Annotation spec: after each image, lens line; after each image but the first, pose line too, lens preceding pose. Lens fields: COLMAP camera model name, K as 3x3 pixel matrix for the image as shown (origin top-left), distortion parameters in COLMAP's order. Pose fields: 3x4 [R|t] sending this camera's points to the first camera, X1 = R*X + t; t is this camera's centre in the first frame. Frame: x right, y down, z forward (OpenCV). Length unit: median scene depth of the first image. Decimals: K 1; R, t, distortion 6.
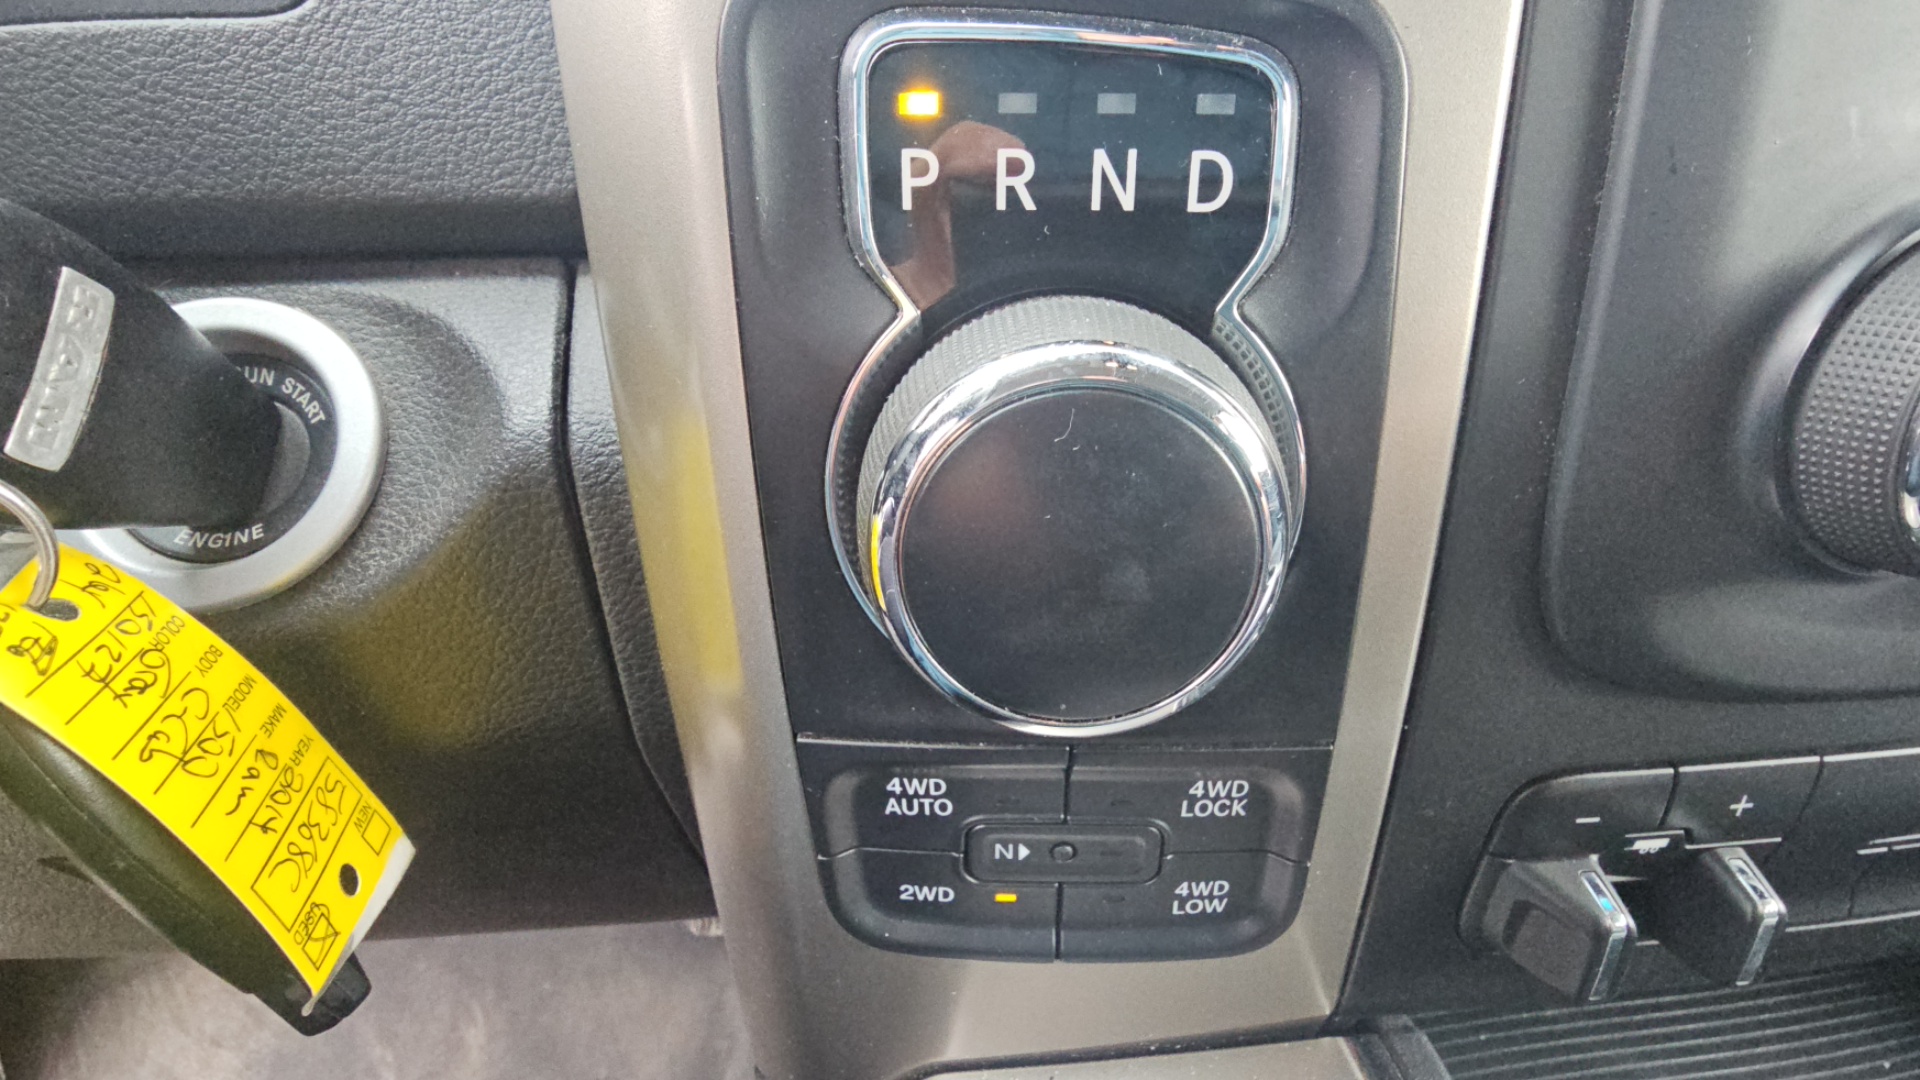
lens RADIAL K [[851.6, 0, 980.5], [0, 851.6, 546.4], [0, 0, 1]] dist [0.008702, -0.006517]
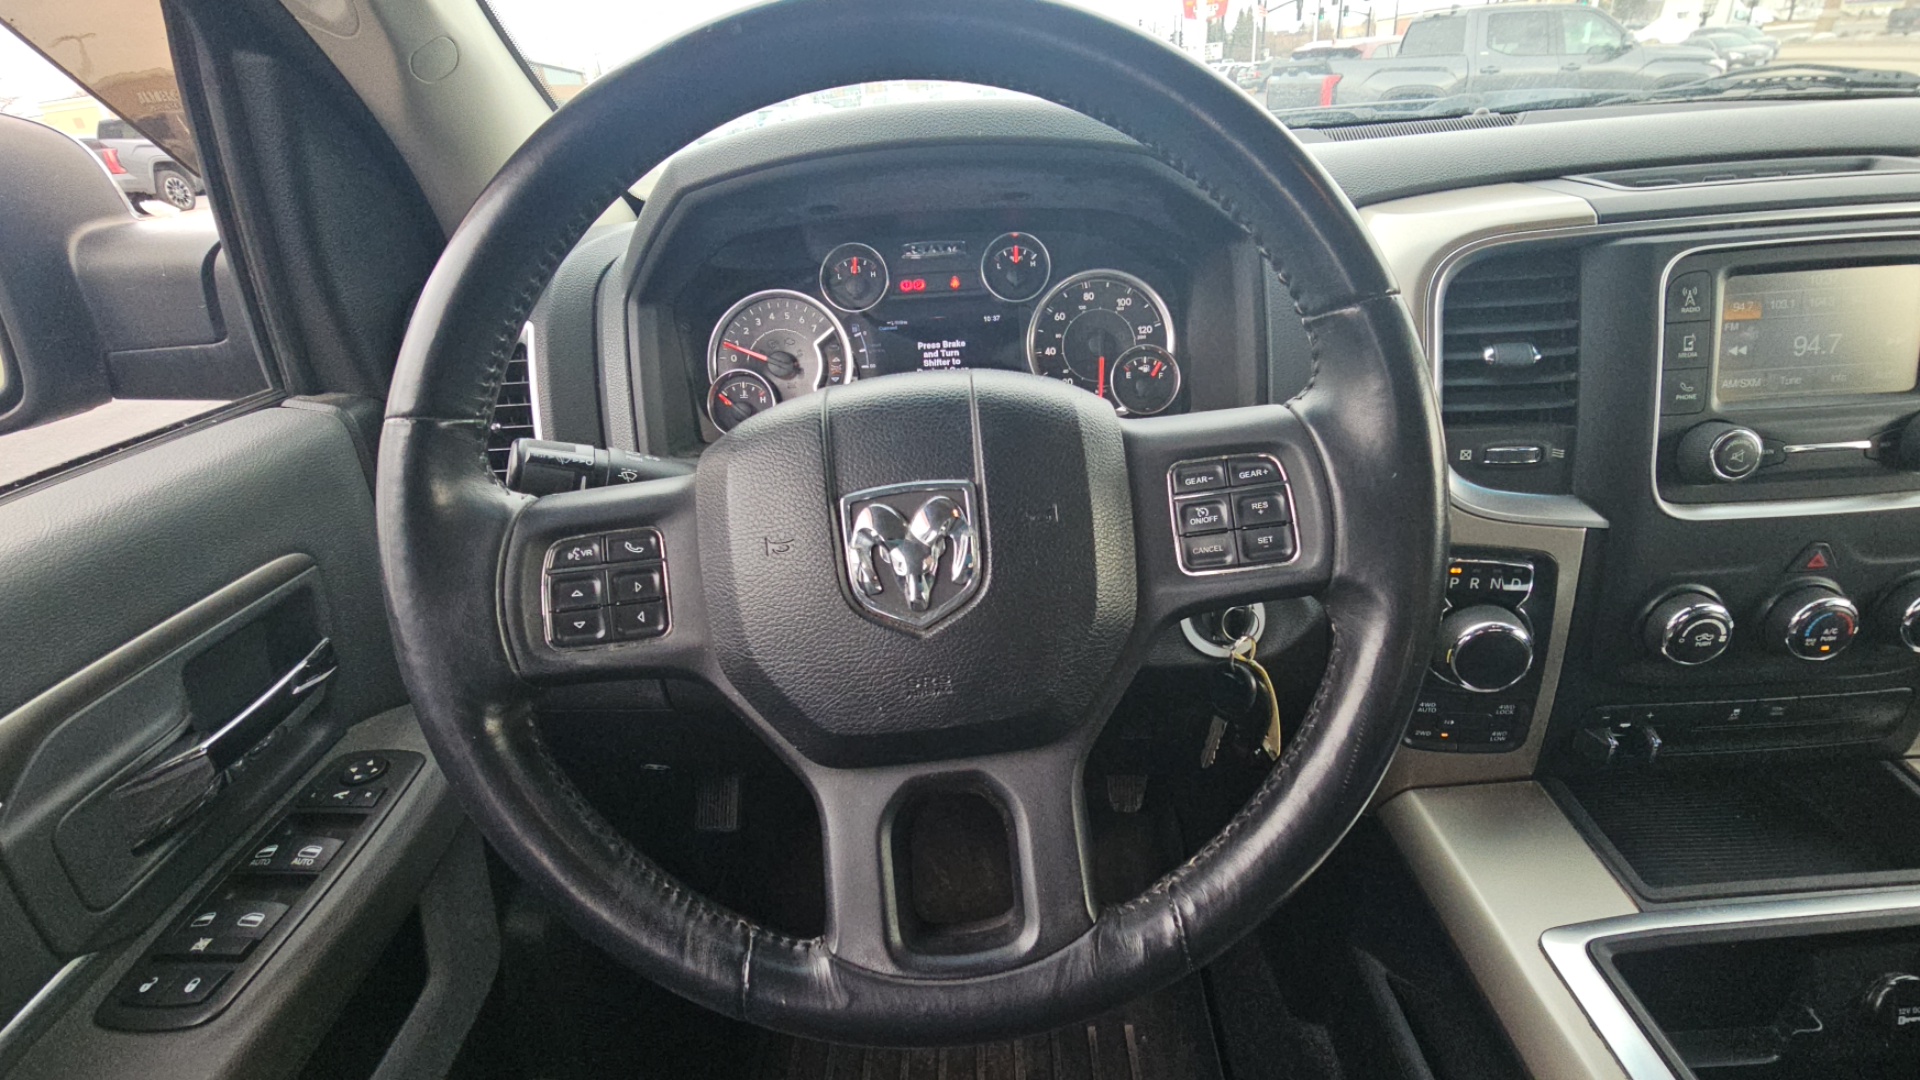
lens RADIAL K [[851.6, 0, 979.1], [0, 851.6, 553.5], [0, 0, 1]] dist [0.008702, -0.006517]
pose [[0.989908, -0.001035, -0.141707, -1.614290], [0.005139, 0.999578, 0.028596, -0.571849], [0.141617, -0.029036, 0.989496, -3.326334]]
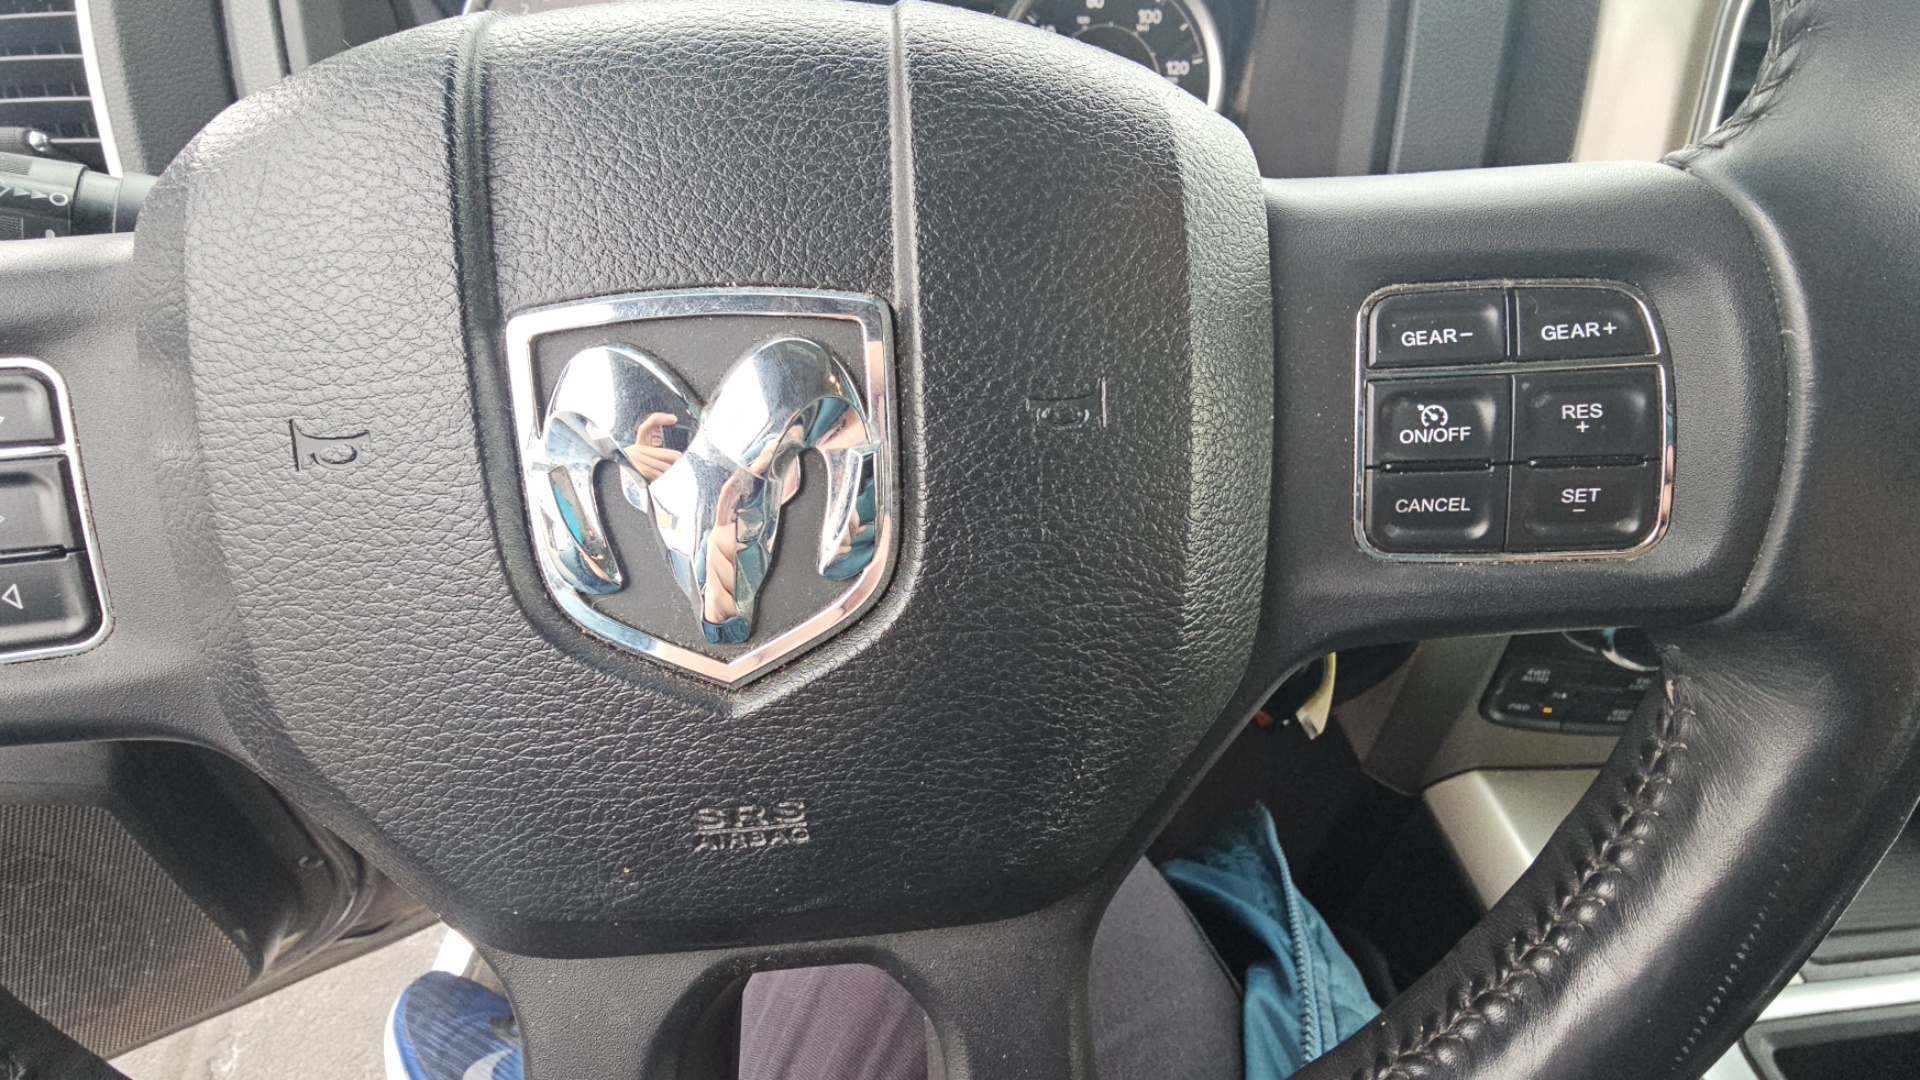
lens RADIAL K [[851.6, 0, 966.6], [0, 851.6, 552.6], [0, 0, 1]] dist [0.008702, -0.006517]
pose [[0.996171, 0.074899, -0.045092, -1.835331], [-0.063001, 0.972613, 0.223730, -0.654584], [0.060614, -0.220033, 0.973607, -1.820709]]
